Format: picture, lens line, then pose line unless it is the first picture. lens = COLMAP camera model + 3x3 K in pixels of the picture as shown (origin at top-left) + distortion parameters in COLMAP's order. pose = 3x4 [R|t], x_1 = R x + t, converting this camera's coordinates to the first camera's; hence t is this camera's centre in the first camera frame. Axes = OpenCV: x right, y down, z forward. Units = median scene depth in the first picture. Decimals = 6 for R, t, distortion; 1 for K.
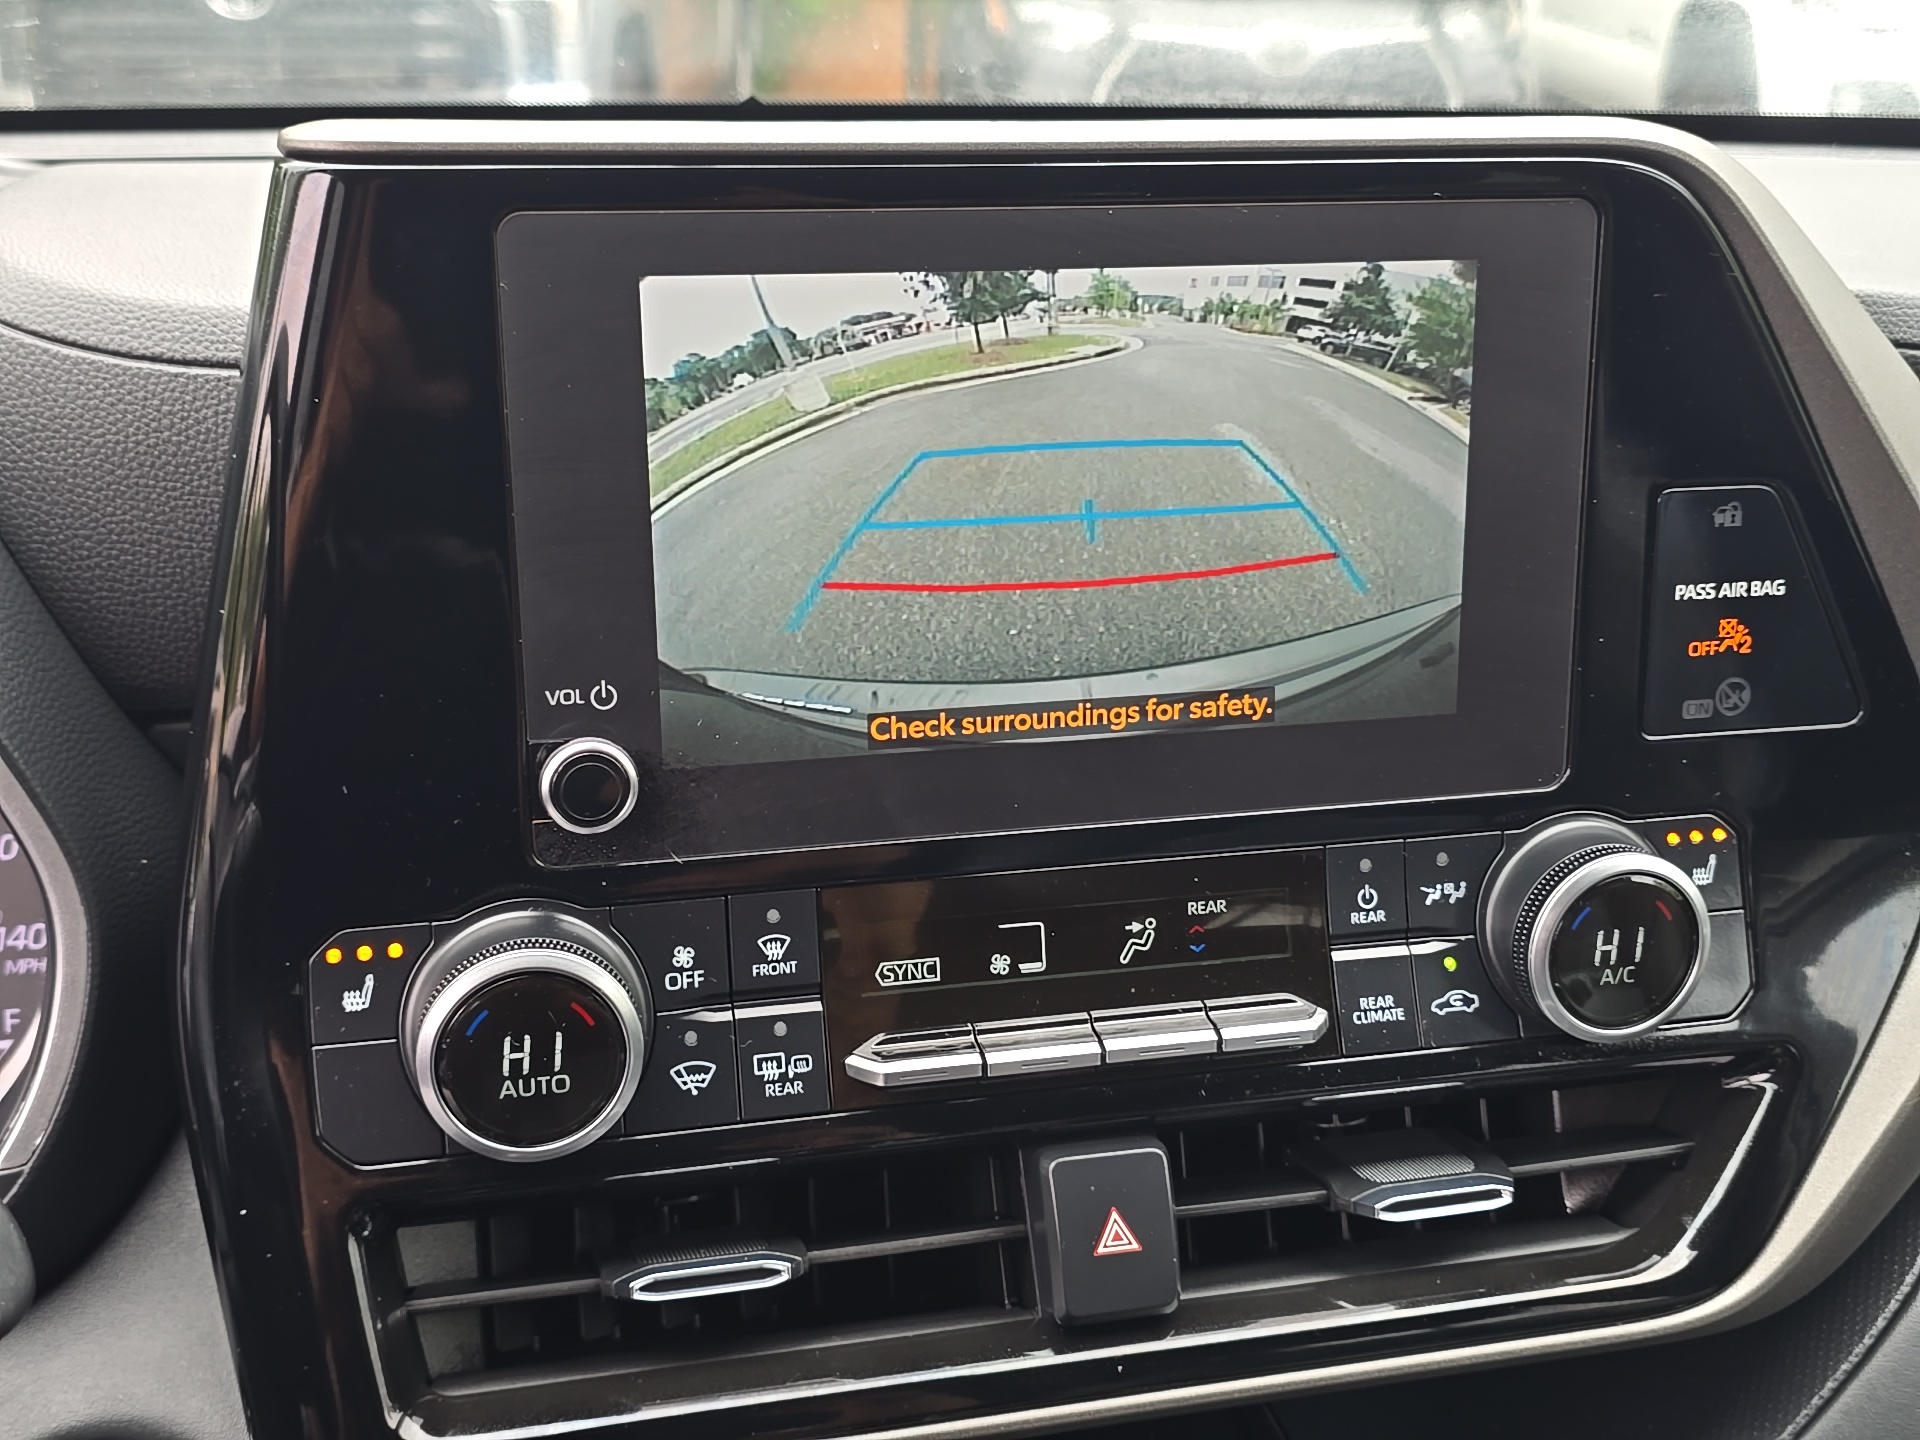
lens RADIAL K [[2147.5, 0, 963.2], [0, 2147.5, 690.9], [0, 0, 1]] dist [0.098848, -0.193116]
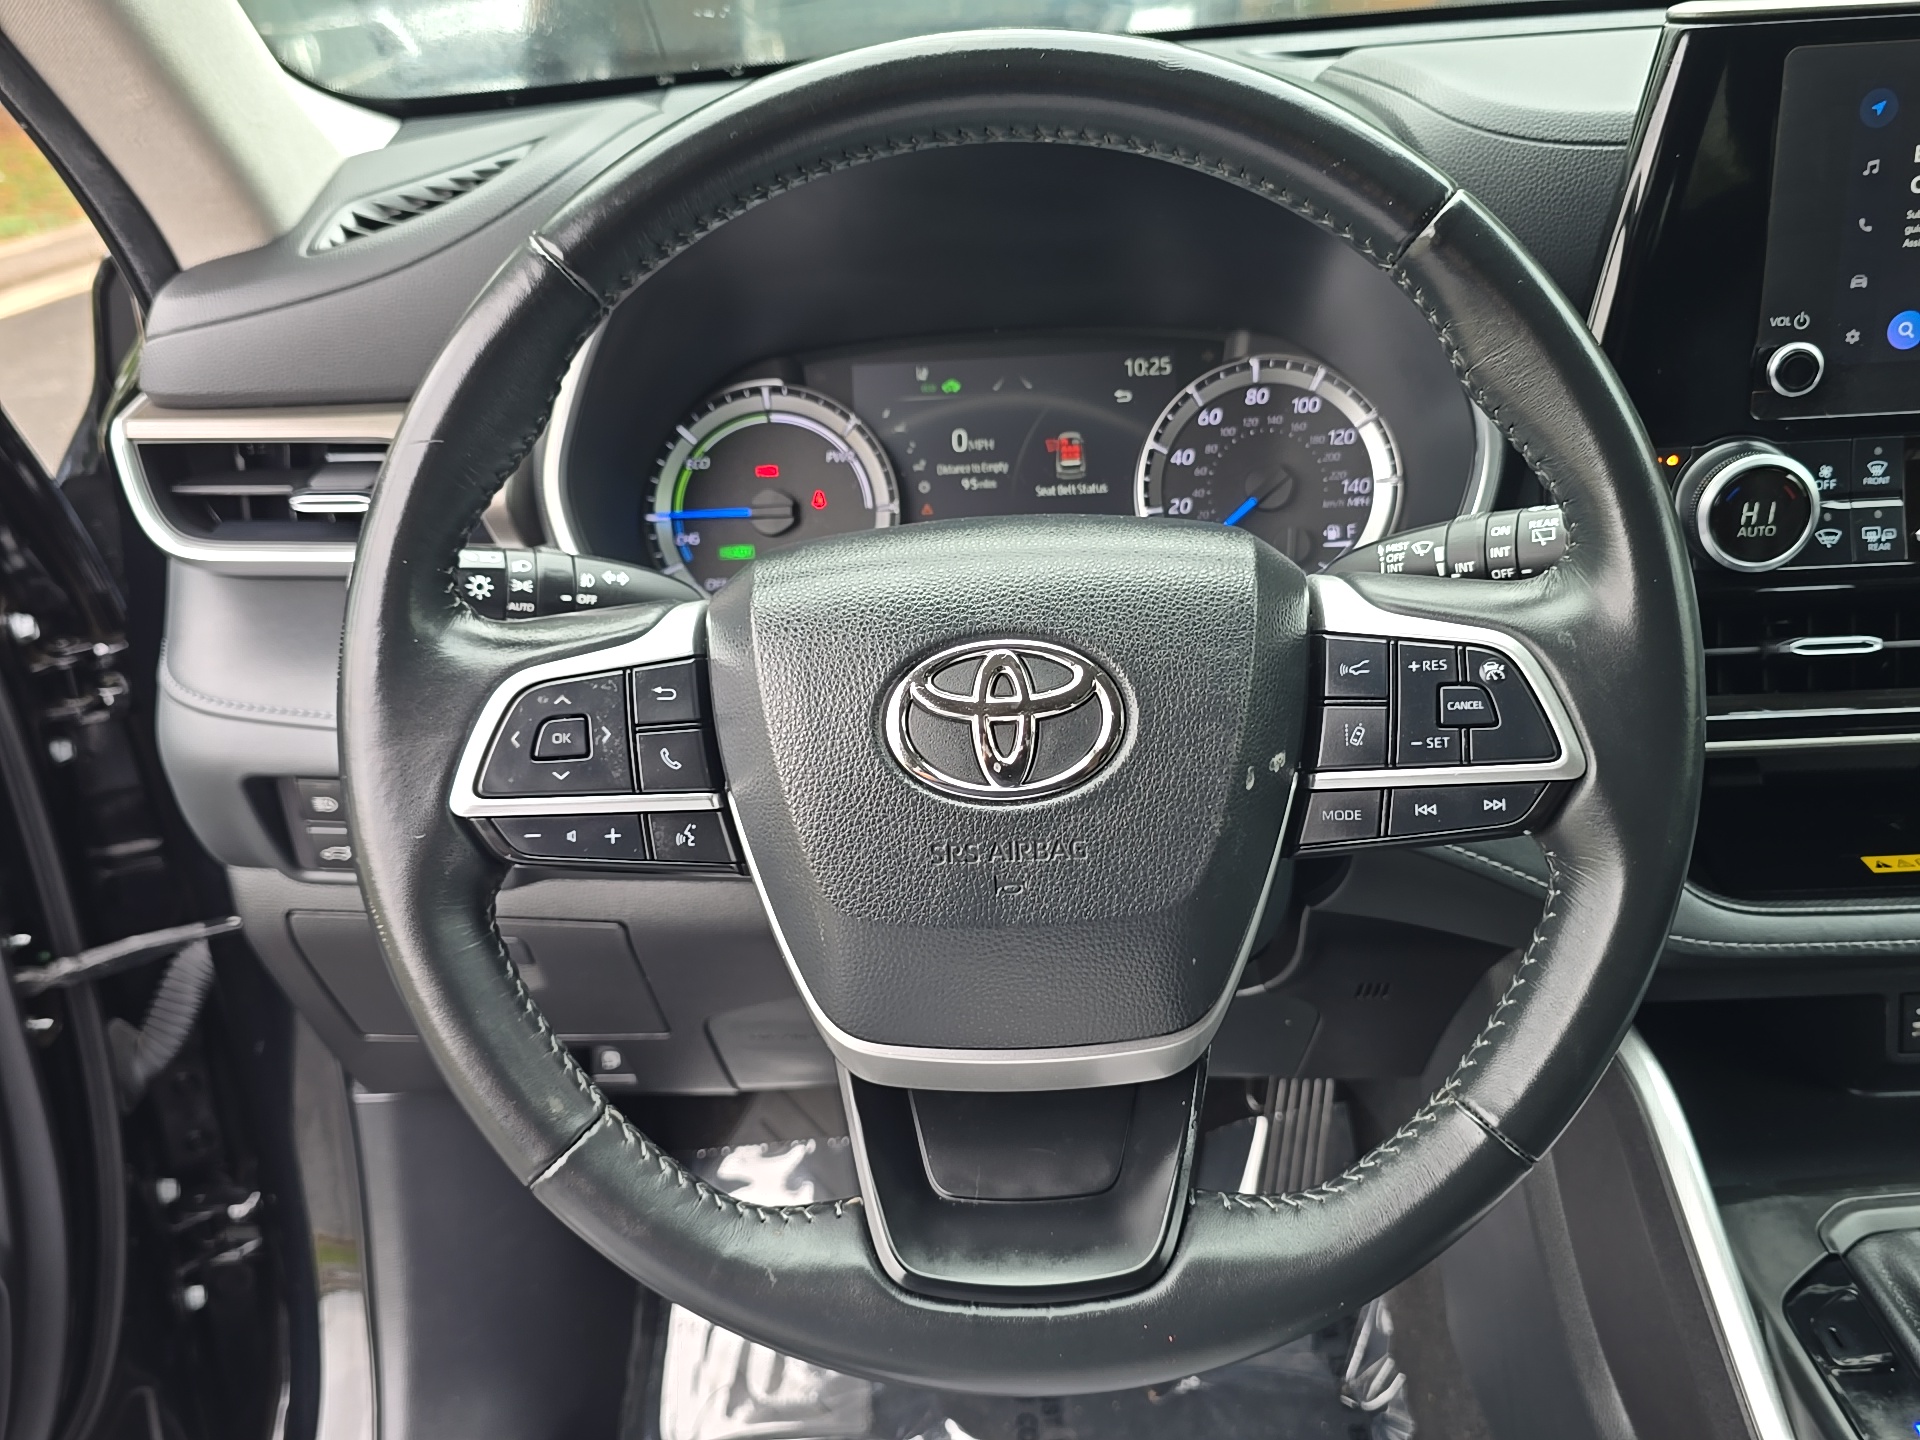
lens RADIAL K [[1740.6, 0, 929.6], [0, 1740.6, 717.7], [0, 0, 1]] dist [0.012316, -0.016119]
pose [[0.966416, 0.041963, -0.253532, -0.466481], [-0.013651, 0.993568, 0.112414, 0.170543], [0.256618, -0.105178, 0.960773, -0.608416]]
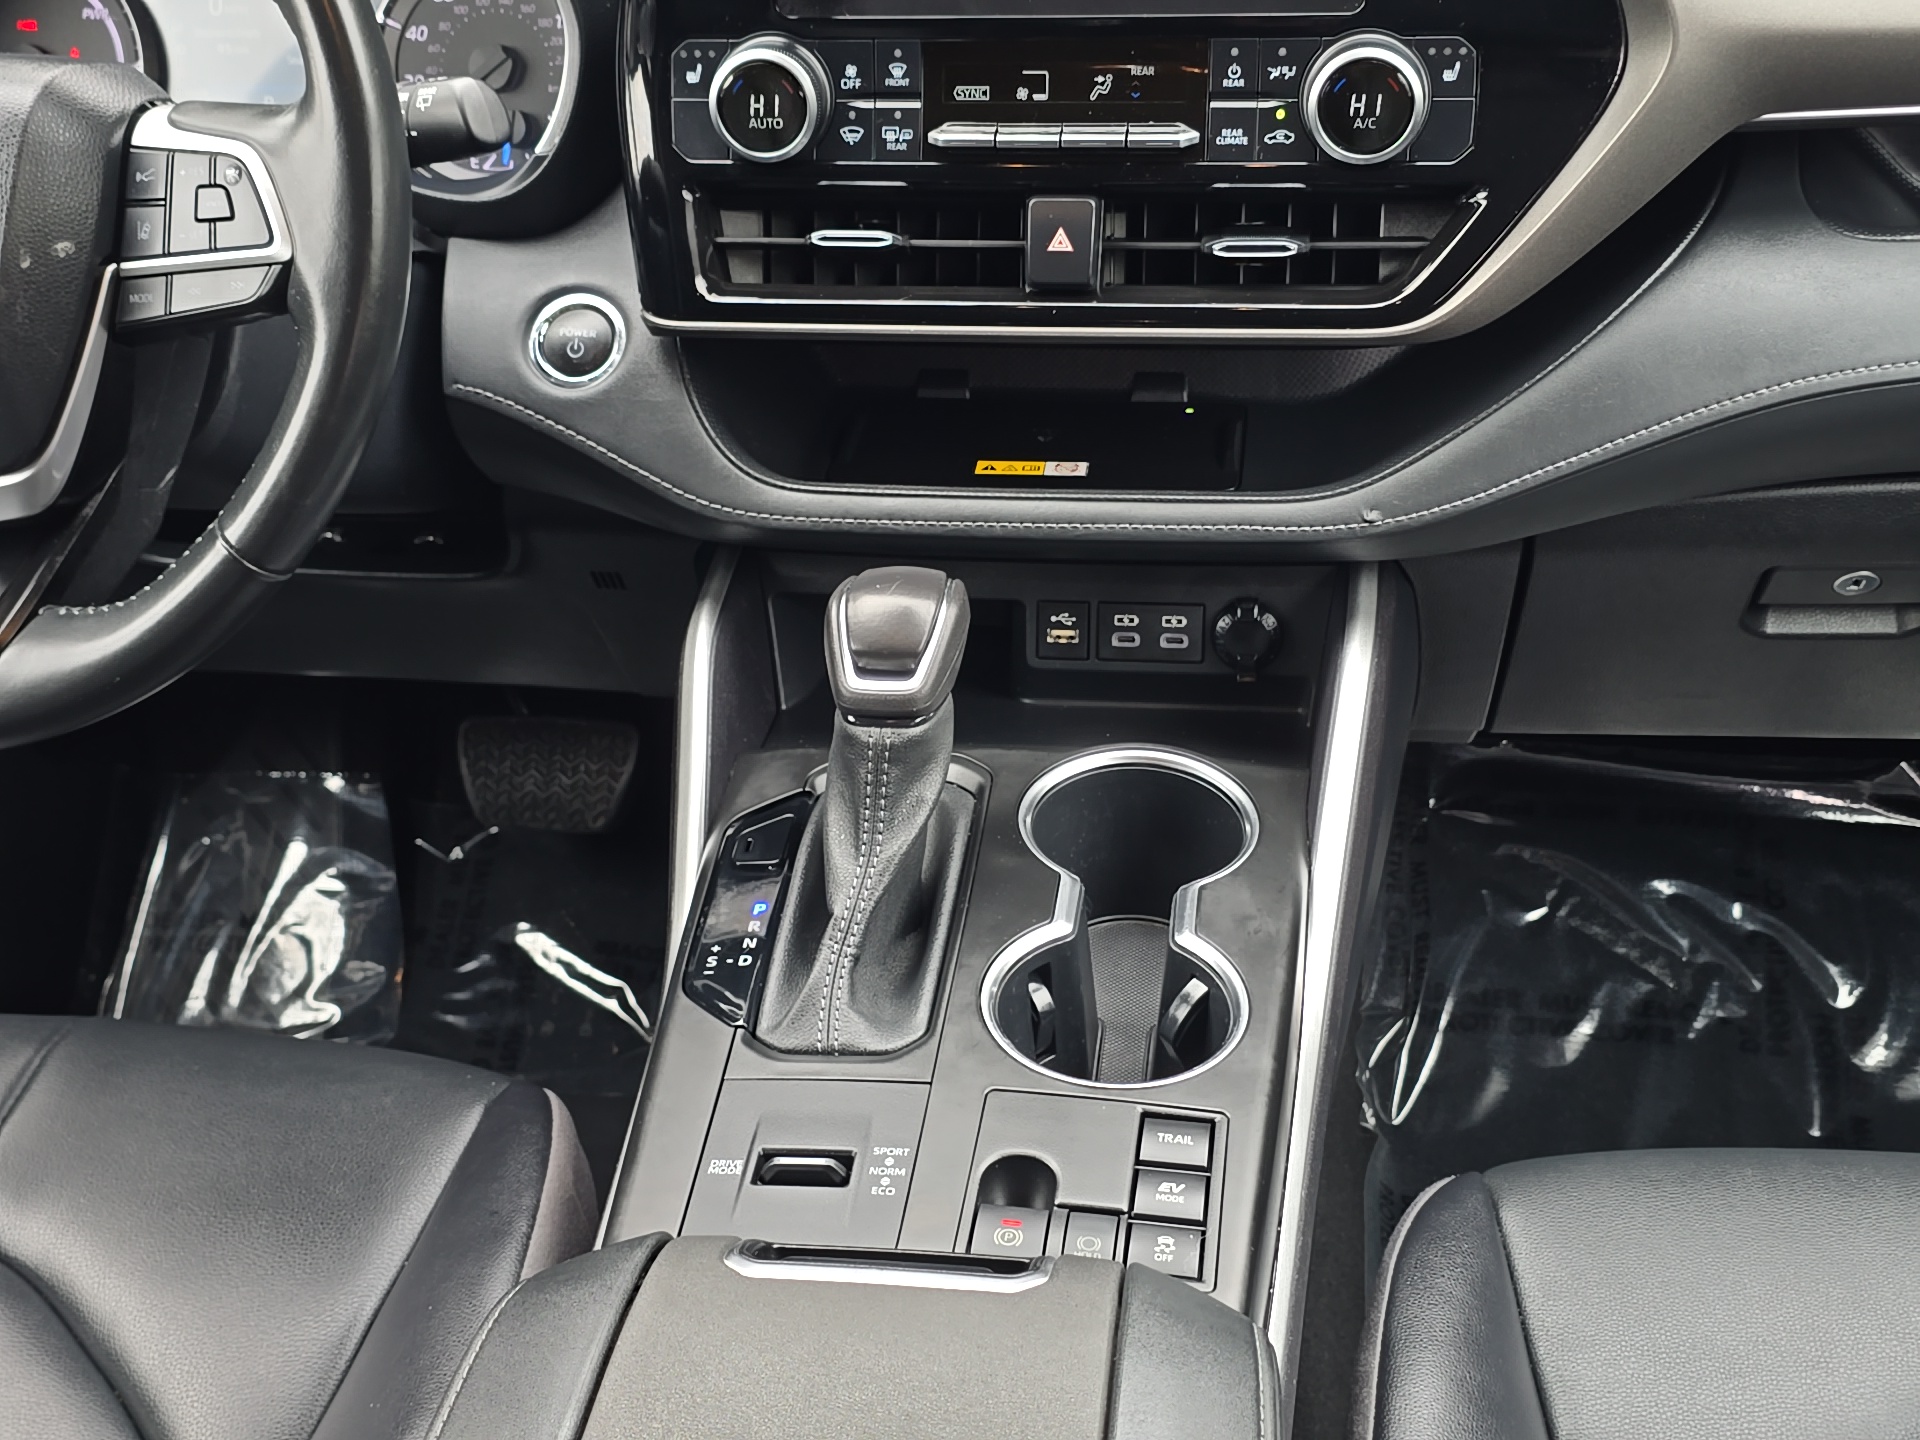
lens RADIAL K [[2416.2, 0, 963.4], [0, 2416.2, 711.8], [0, 0, 1]] dist [0.200253, -0.708150]
pose [[0.931149, 0.140551, -0.336462, 0.762732], [-0.067534, 0.973238, 0.219653, 0.190660], [0.358330, -0.181807, 0.915722, -1.046453]]
